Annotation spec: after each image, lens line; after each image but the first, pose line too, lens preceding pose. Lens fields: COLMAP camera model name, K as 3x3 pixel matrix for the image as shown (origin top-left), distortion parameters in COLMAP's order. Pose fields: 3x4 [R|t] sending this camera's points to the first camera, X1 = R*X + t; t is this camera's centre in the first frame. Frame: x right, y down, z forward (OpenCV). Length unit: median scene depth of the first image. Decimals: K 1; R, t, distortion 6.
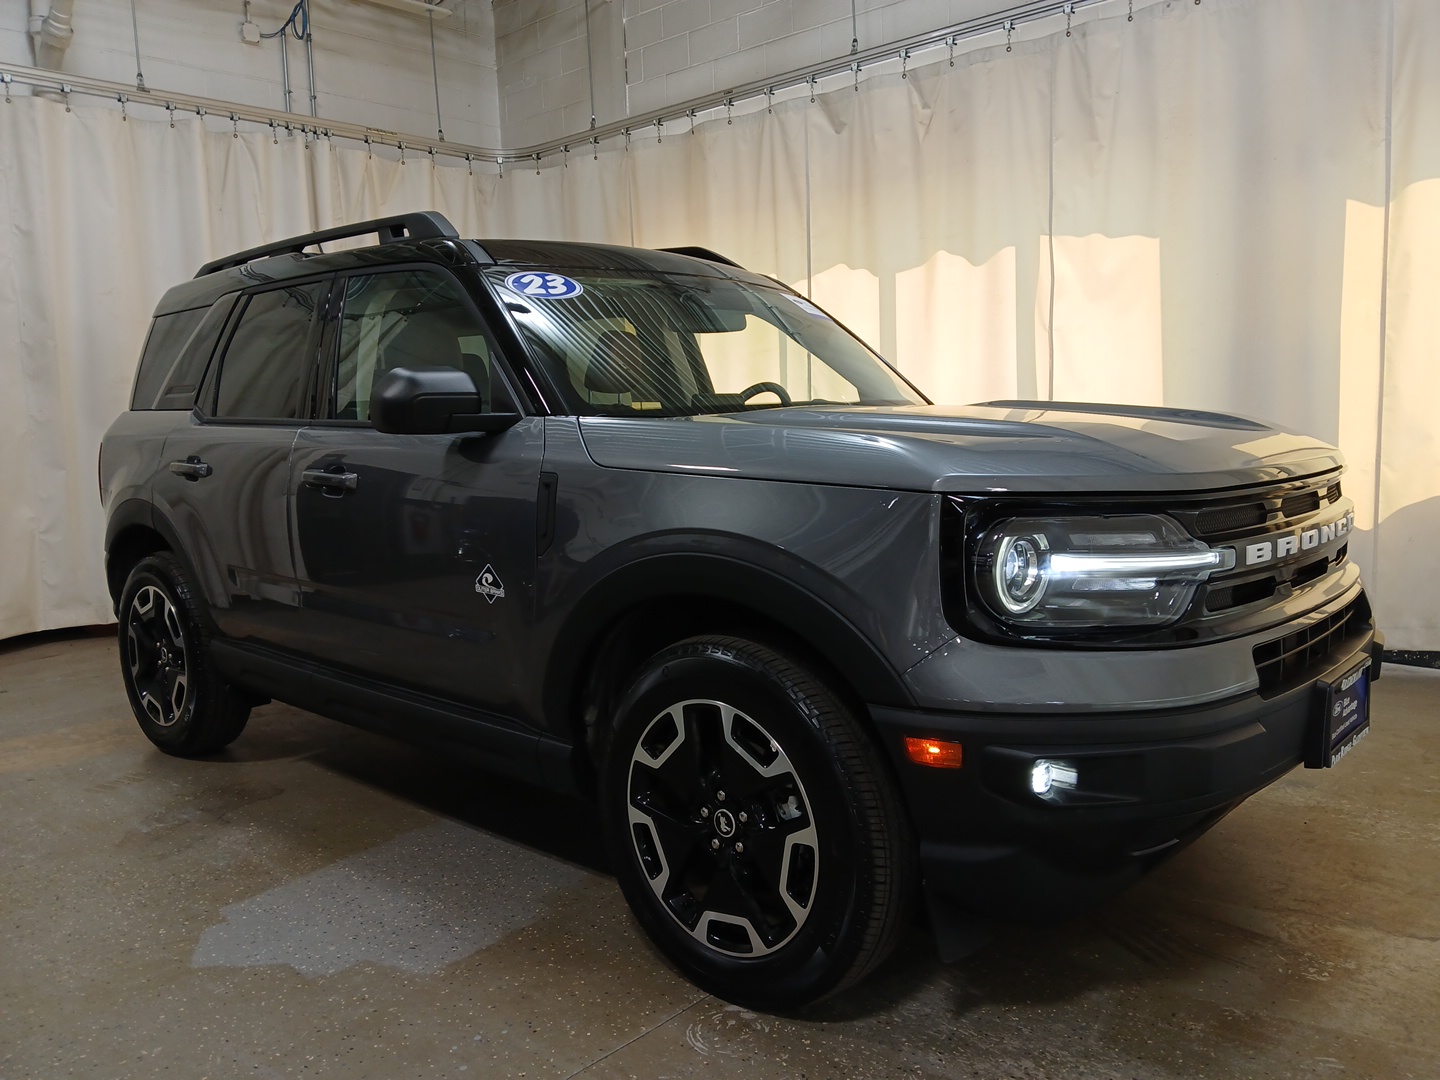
lens RADIAL K [[1208.4, 0, 771.9], [0, 1208.4, 535.9], [0, 0, 1]] dist [0.051534, -0.108085]
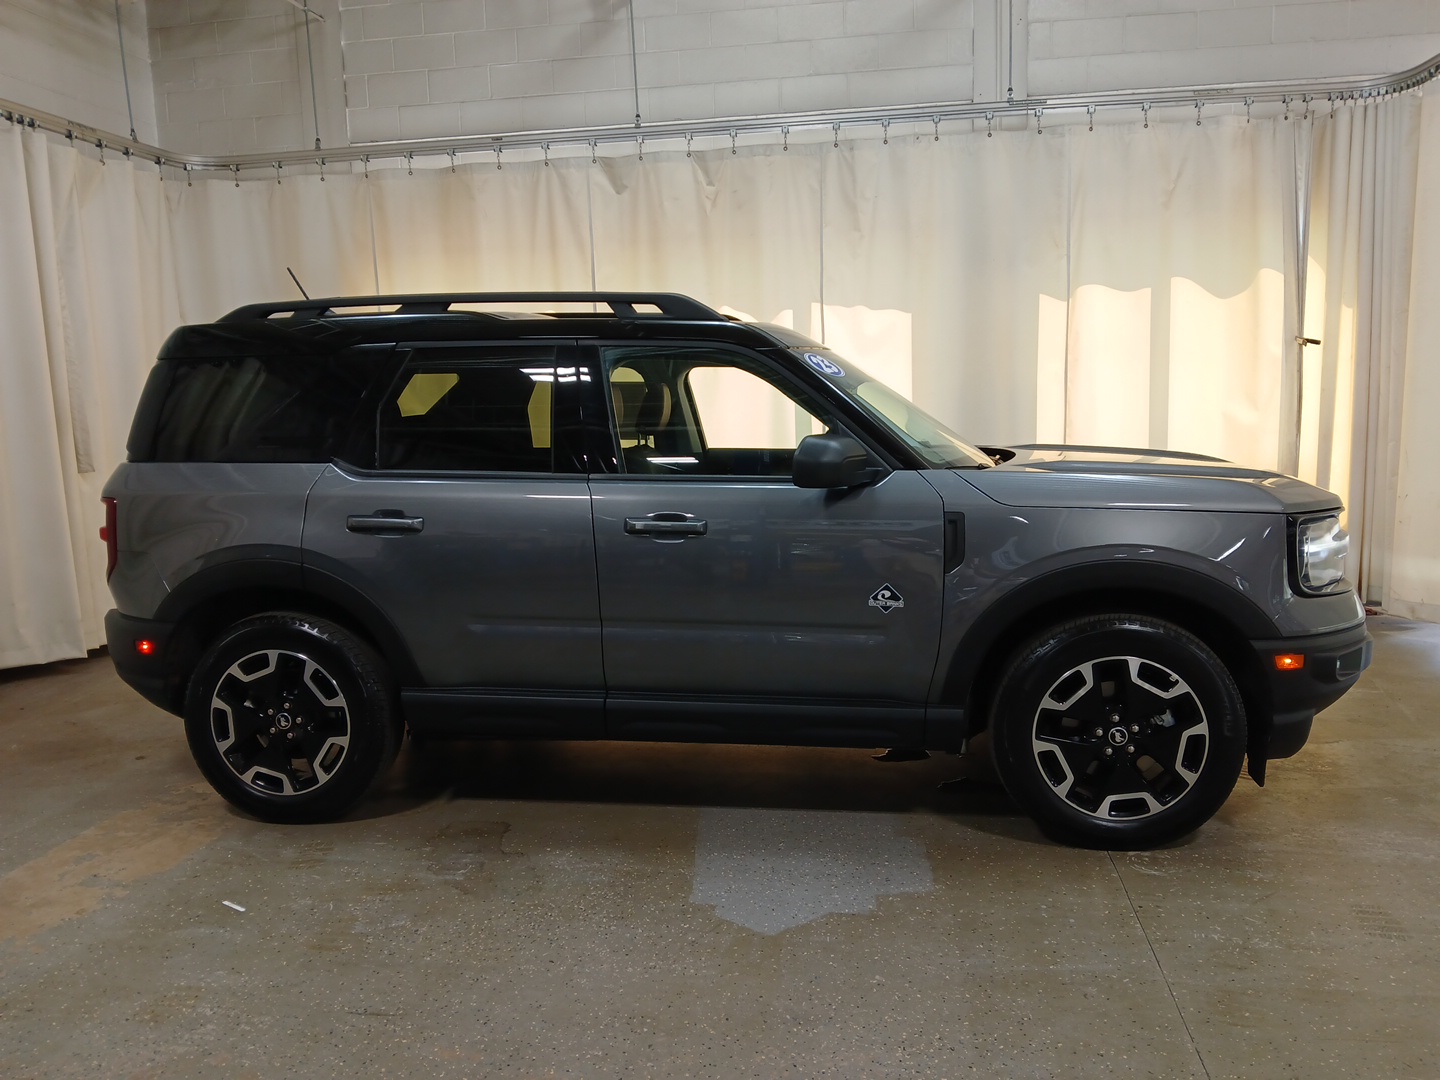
lens RADIAL K [[1208.4, 0, 771.9], [0, 1208.4, 535.9], [0, 0, 1]] dist [0.051534, -0.108085]
pose [[0.810962, -0.064008, 0.581587, -0.585189], [0.062075, 0.997800, 0.023259, -0.035519], [-0.581796, 0.017240, 0.813152, 0.003731]]
